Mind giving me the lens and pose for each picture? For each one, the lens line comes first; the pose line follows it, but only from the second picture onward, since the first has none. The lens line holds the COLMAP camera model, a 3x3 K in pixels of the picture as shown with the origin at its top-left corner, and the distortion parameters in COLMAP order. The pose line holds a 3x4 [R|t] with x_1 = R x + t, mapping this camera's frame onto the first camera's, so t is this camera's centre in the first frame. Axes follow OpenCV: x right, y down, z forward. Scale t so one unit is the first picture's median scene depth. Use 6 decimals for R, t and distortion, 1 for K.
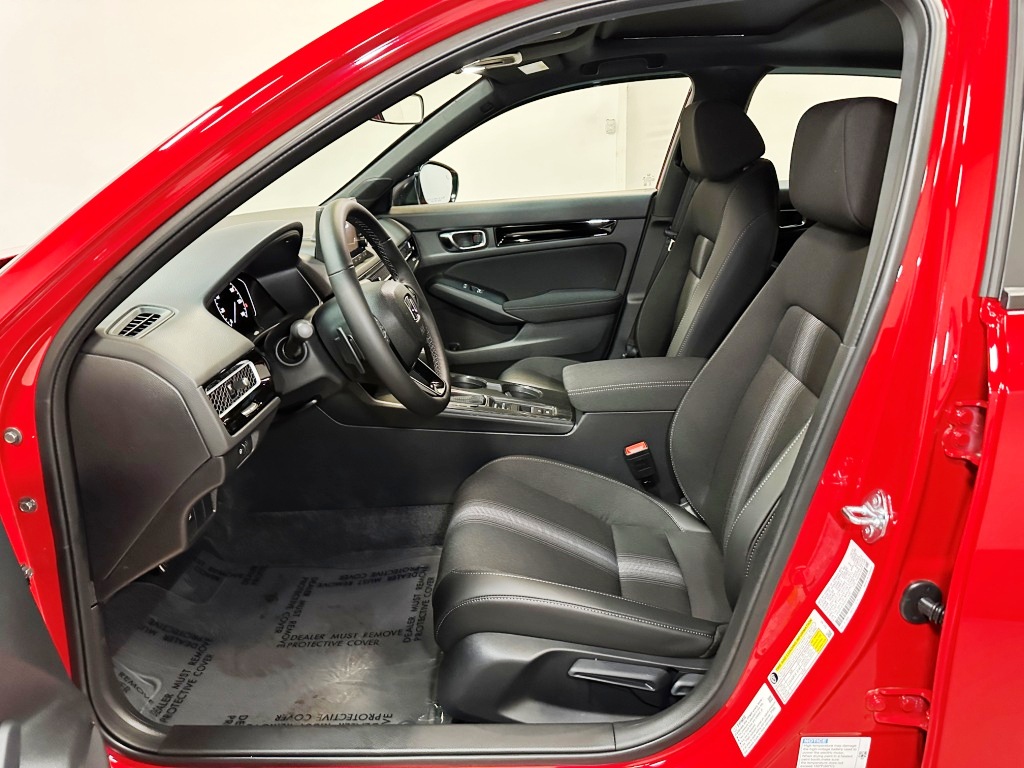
lens RADIAL K [[719.0, 0, 515.9], [0, 719.0, 383.7], [0, 0, 1]] dist [0.021768, -0.037688]
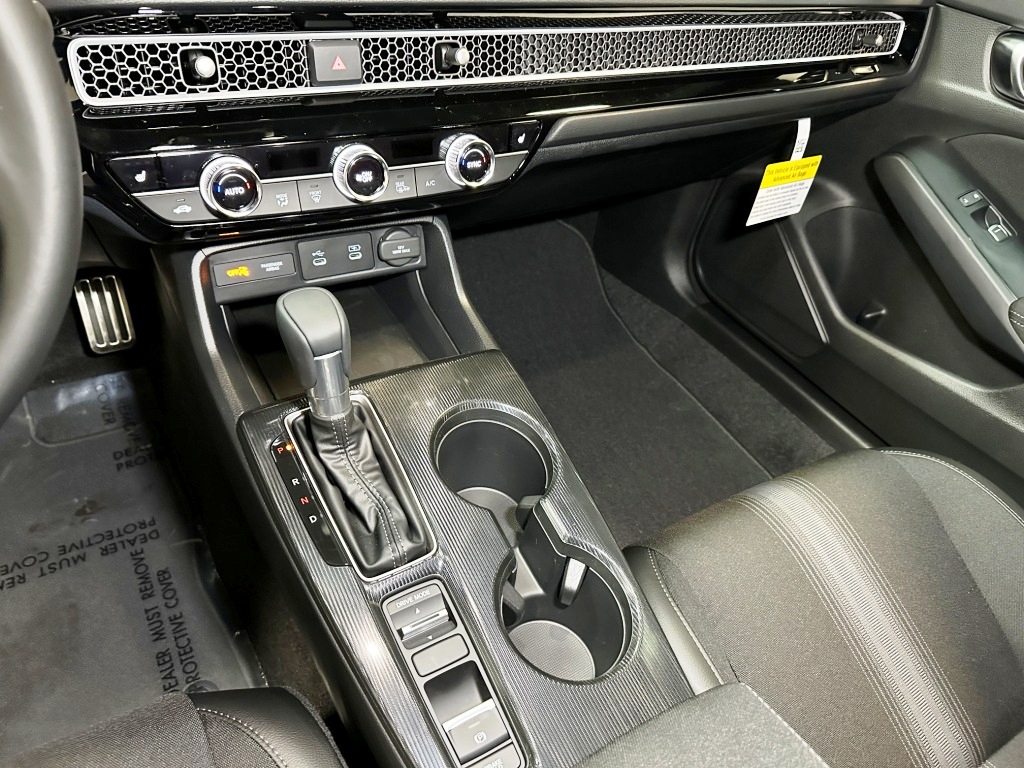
lens RADIAL K [[719.0, 0, 514.1], [0, 719.0, 378.0], [0, 0, 1]] dist [0.021768, -0.037688]
pose [[0.529129, 0.634508, -0.563402, 0.107112], [-0.420065, 0.772769, 0.475787, -0.209482], [0.737270, -0.015088, 0.675429, 0.843644]]
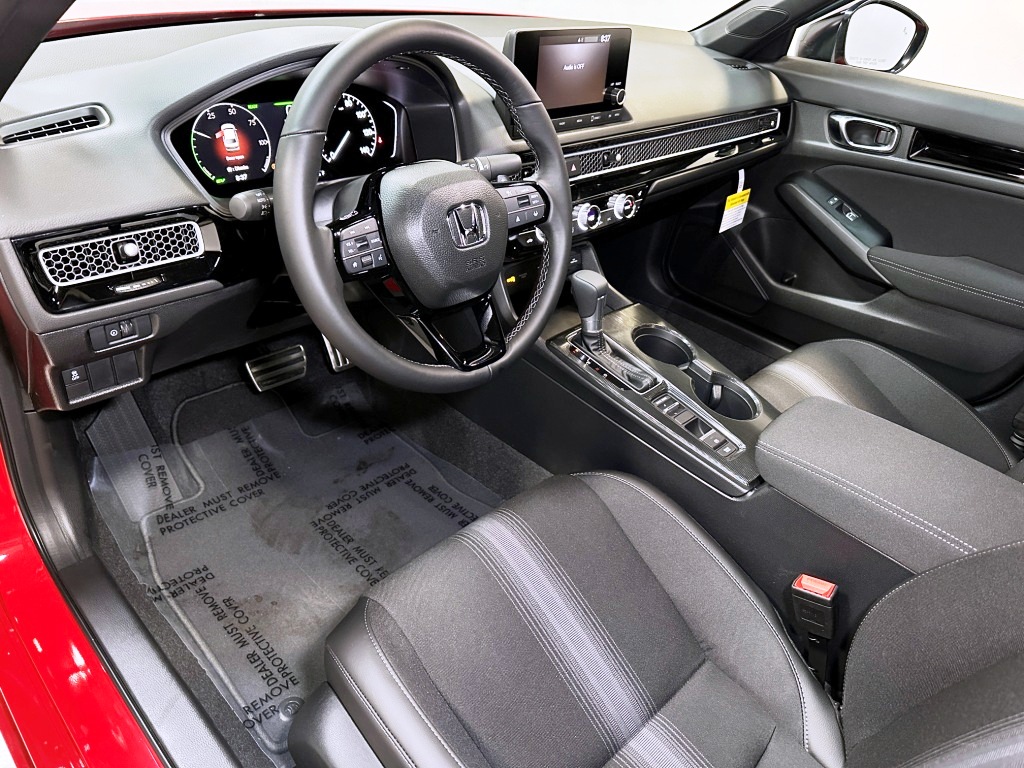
lens RADIAL K [[719.0, 0, 511.8], [0, 719.0, 384.7], [0, 0, 1]] dist [0.021768, -0.037688]
pose [[0.719160, 0.472689, -0.509289, 0.204334], [-0.342245, 0.878847, 0.332410, -0.155920], [0.604713, -0.064754, 0.793807, 0.393564]]
